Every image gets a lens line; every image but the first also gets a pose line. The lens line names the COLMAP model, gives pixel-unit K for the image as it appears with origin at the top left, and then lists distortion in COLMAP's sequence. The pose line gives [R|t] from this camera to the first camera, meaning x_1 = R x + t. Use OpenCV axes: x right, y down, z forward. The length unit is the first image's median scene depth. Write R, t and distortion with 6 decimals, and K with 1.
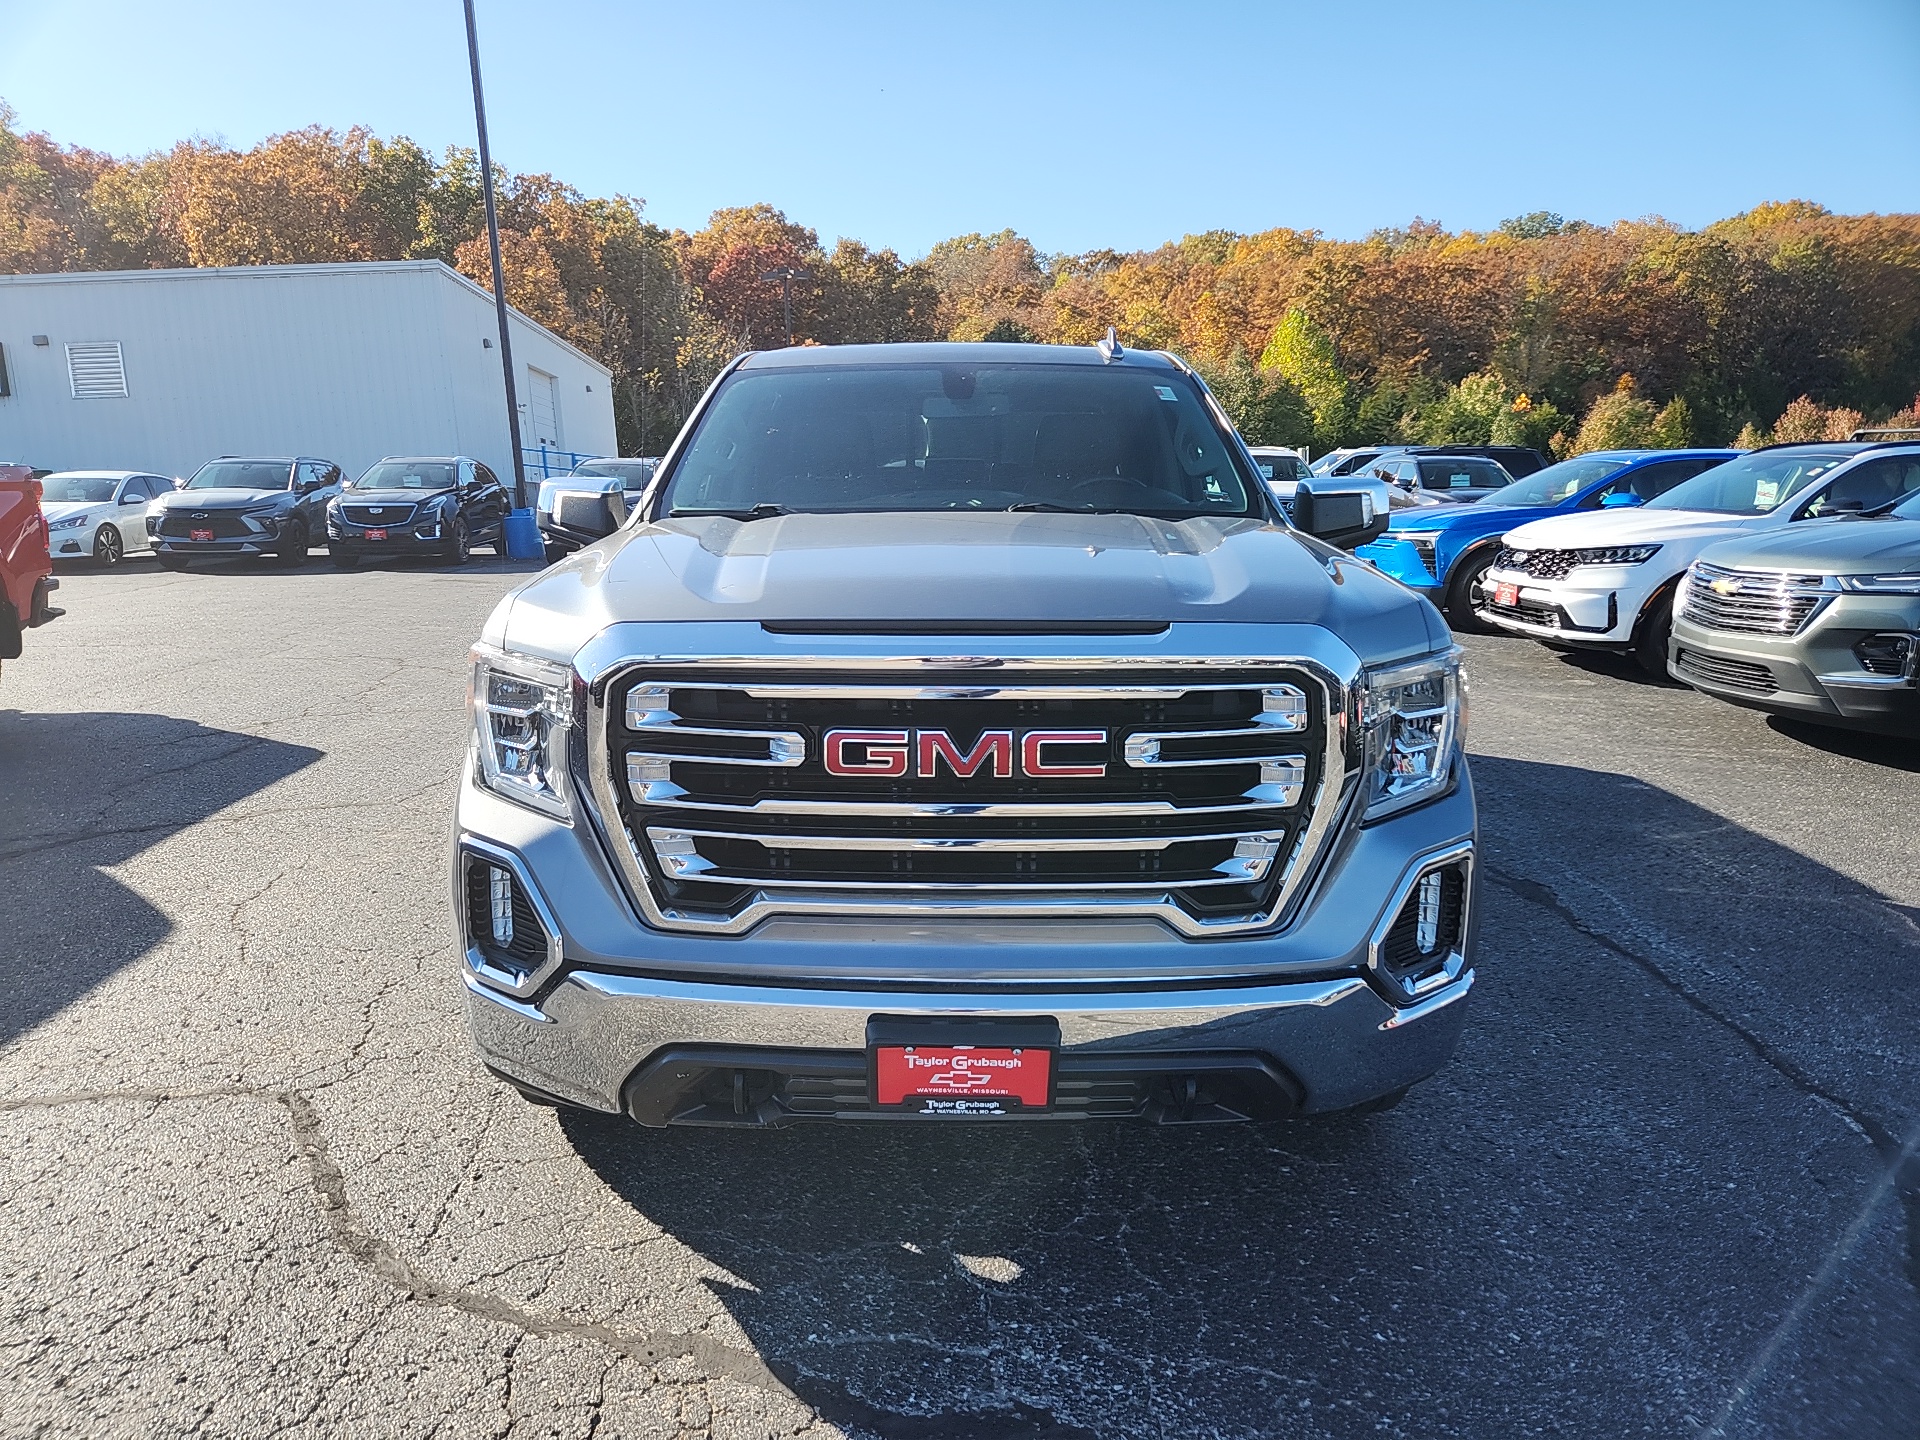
lens RADIAL K [[1257.9, 0, 933.0], [0, 1257.9, 728.1], [0, 0, 1]] dist [0.088013, -0.072987]
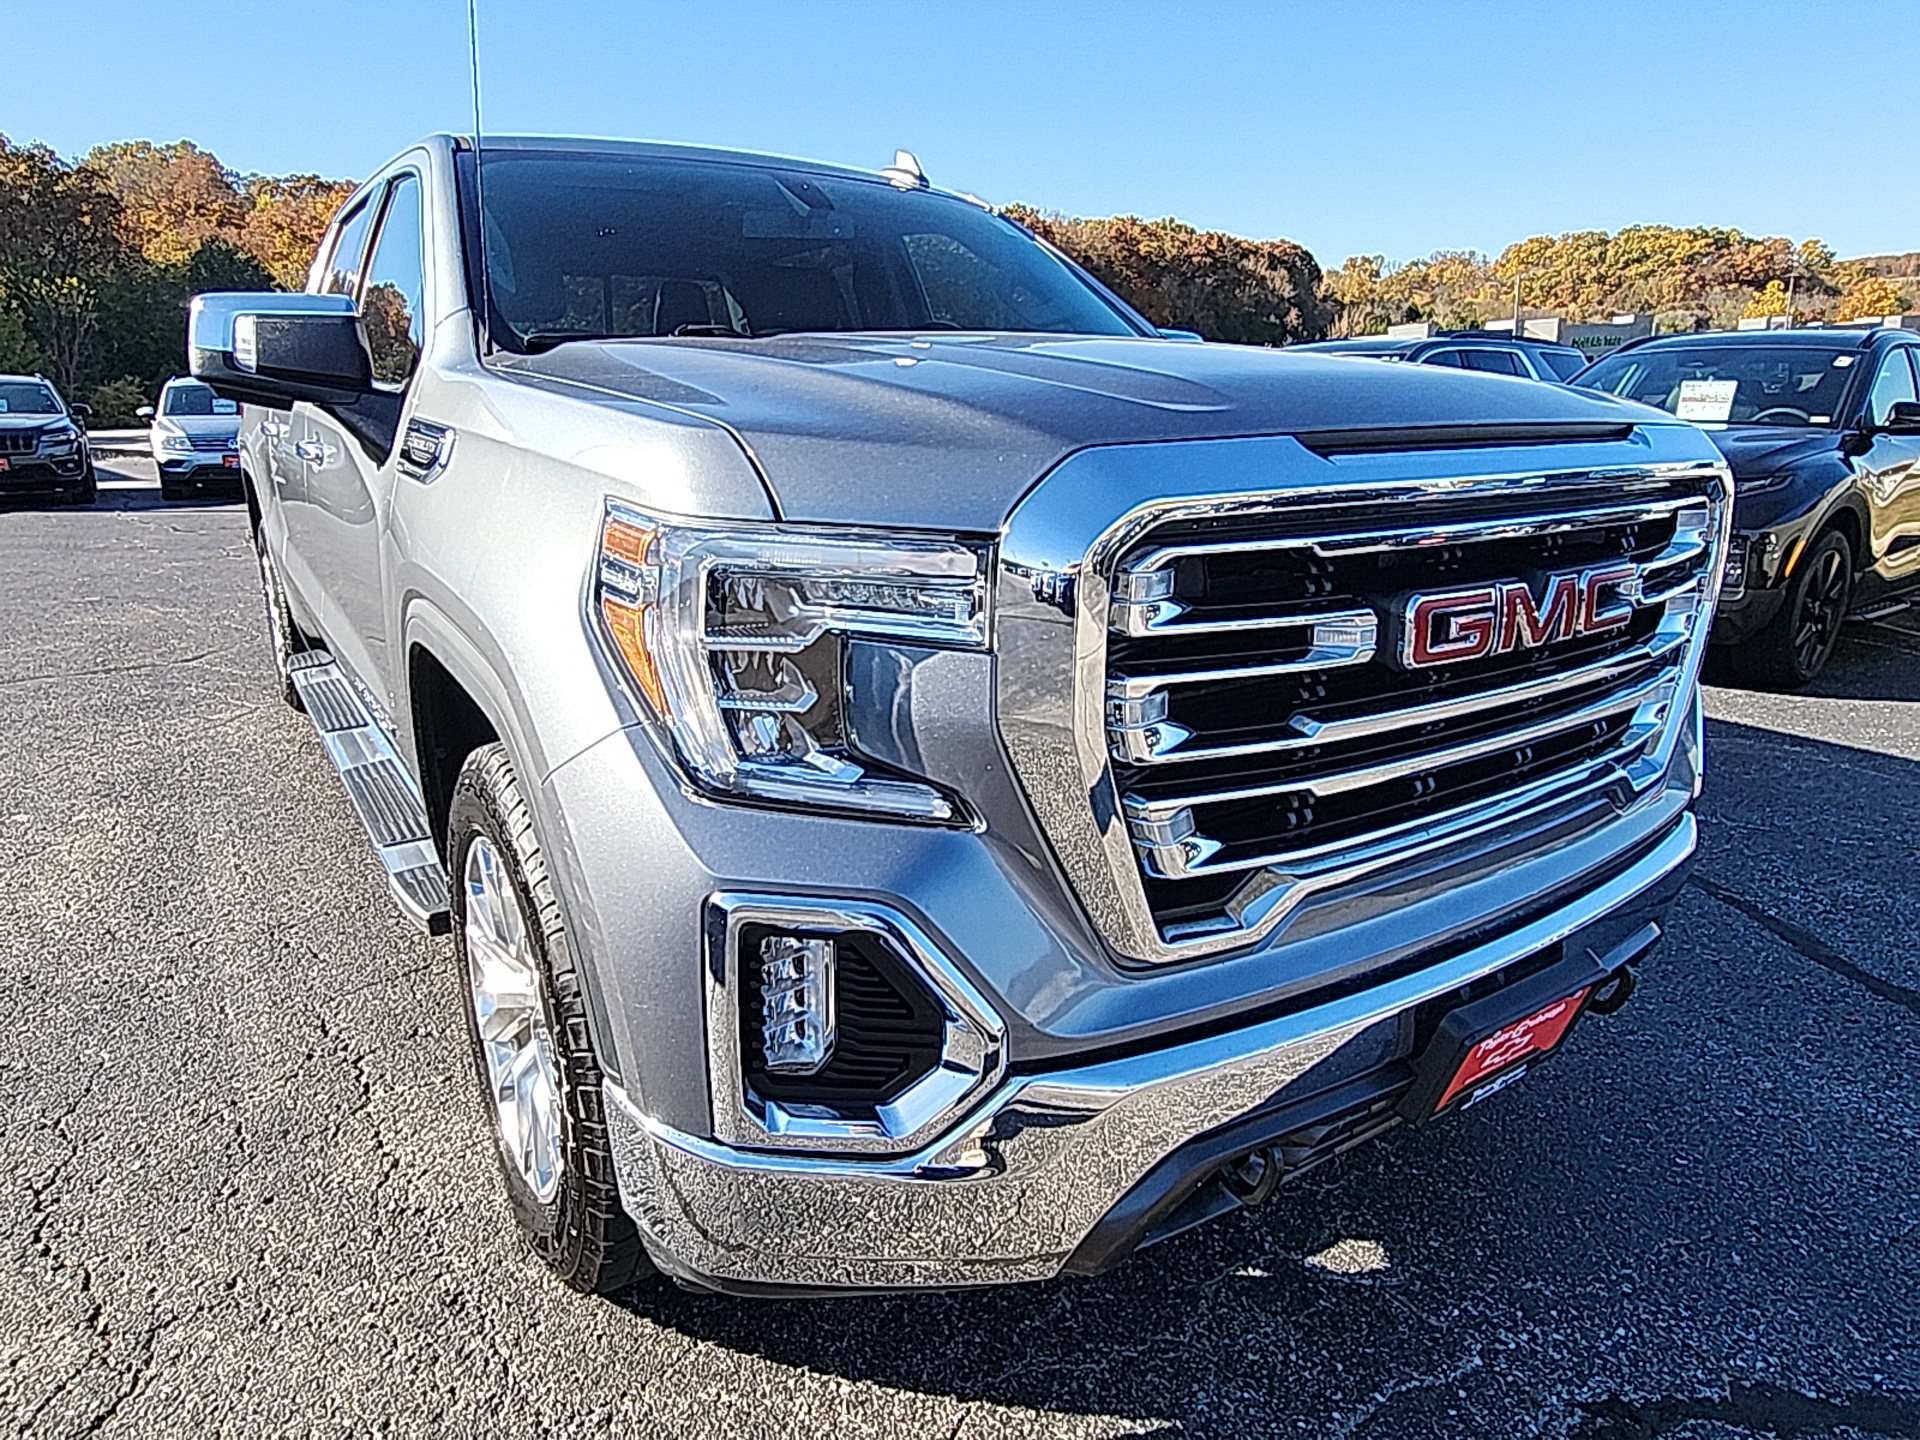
lens RADIAL K [[1129.6, 0, 925.0], [0, 1129.6, 717.2], [0, 0, 1]] dist [0.002839, -0.001613]
pose [[0.828765, -0.154909, 0.537729, -0.583813], [0.116622, 0.987634, 0.104776, -0.027155], [-0.547310, -0.024123, 0.836582, 0.625626]]
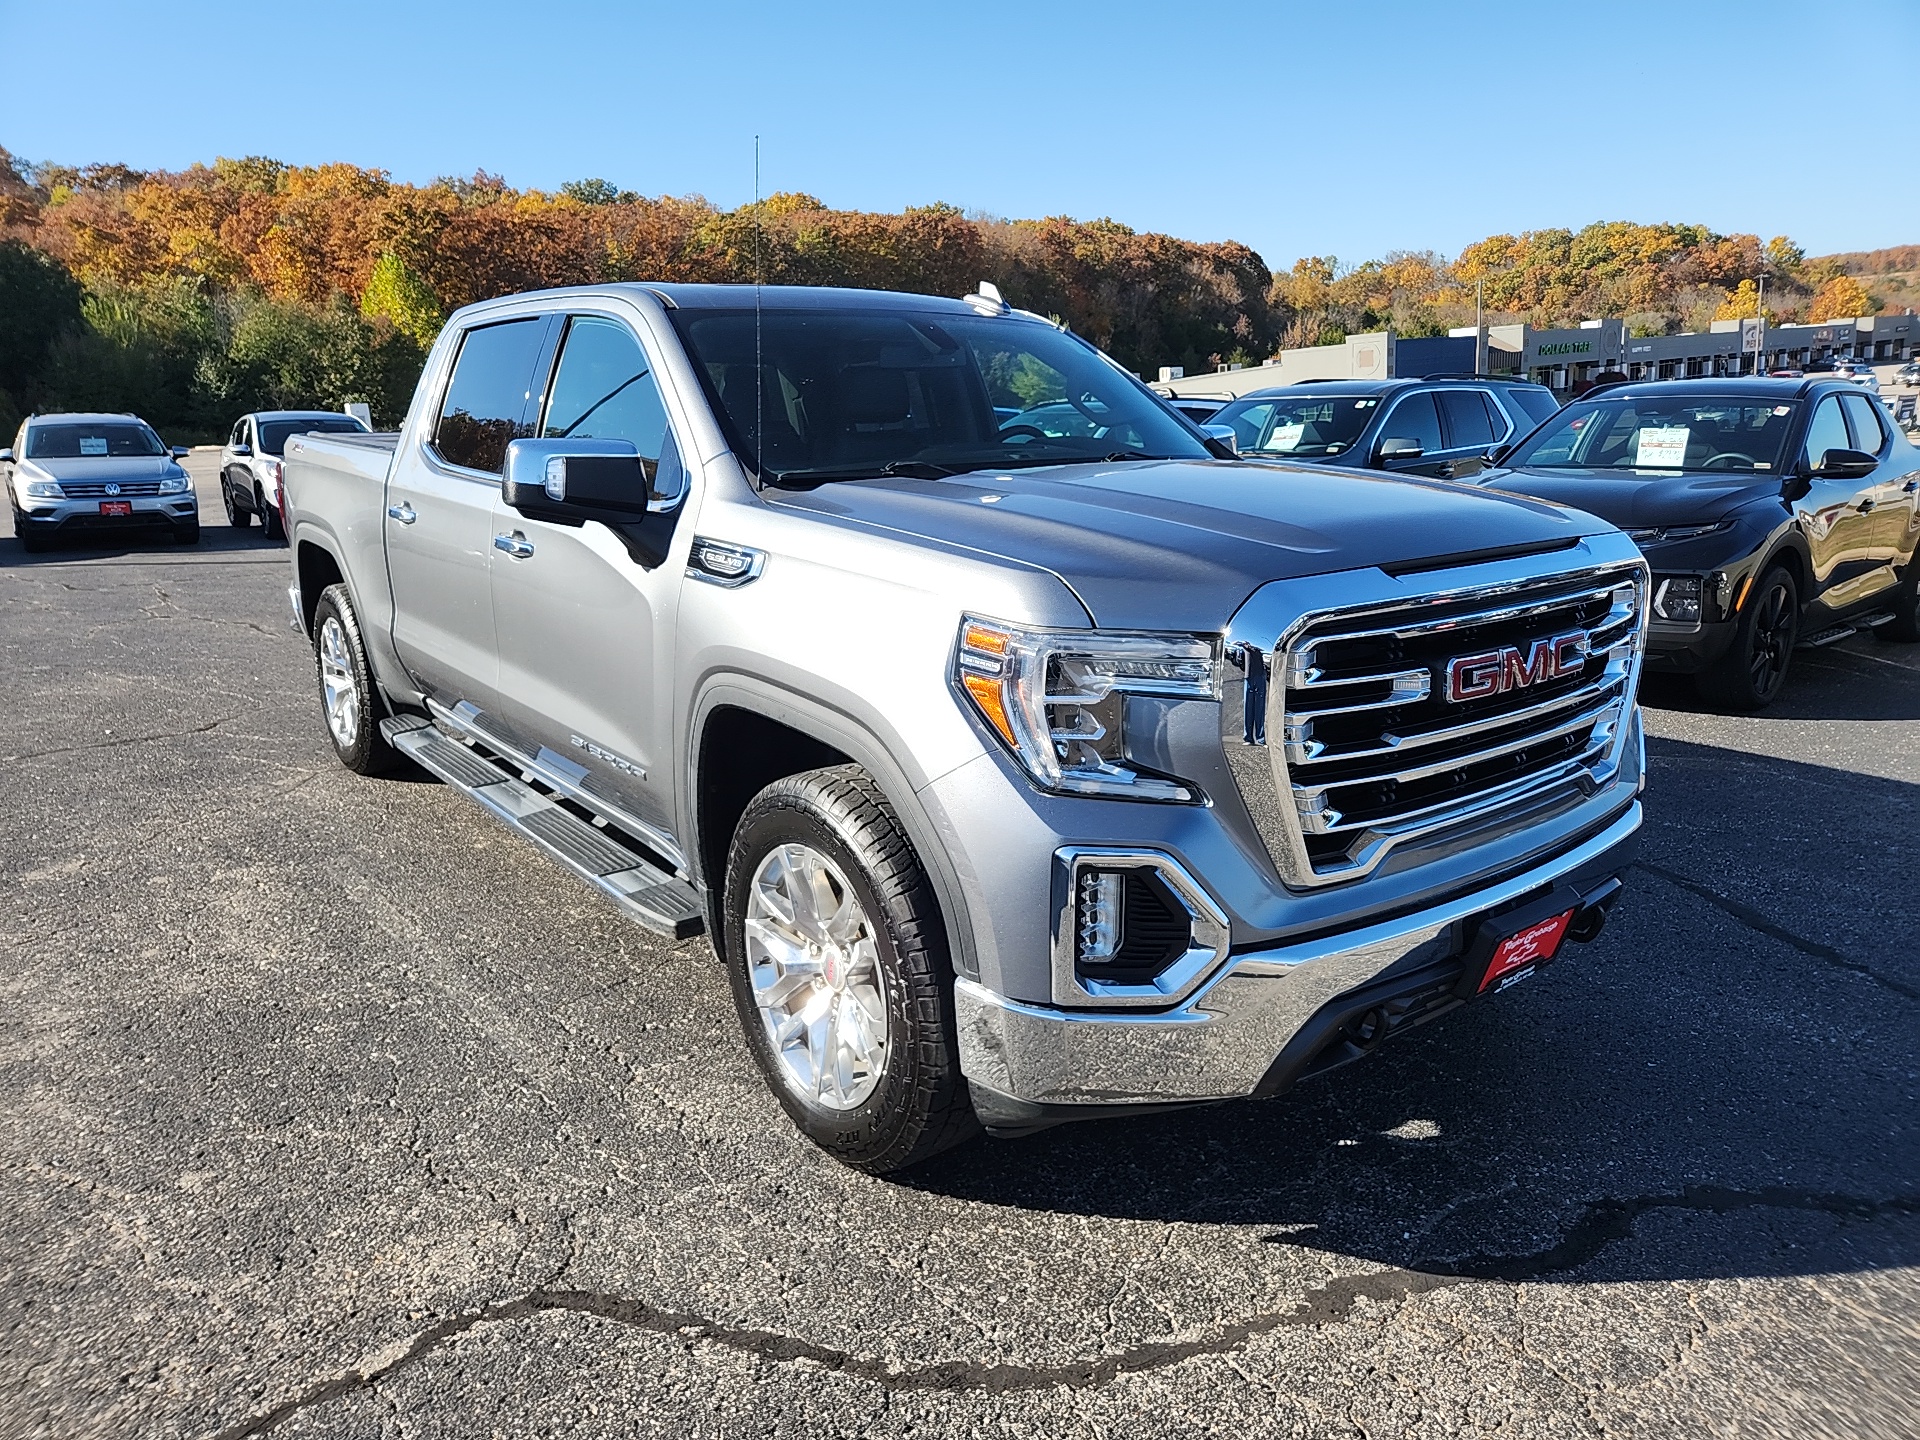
lens RADIAL K [[1268.2, 0, 952.6], [0, 1268.2, 709.1], [0, 0, 1]] dist [0.065862, -0.055112]
pose [[0.779010, -0.151302, 0.608482, -1.026149], [0.140072, 0.987918, 0.066323, -0.084838], [-0.611165, 0.033565, 0.790791, 0.390359]]
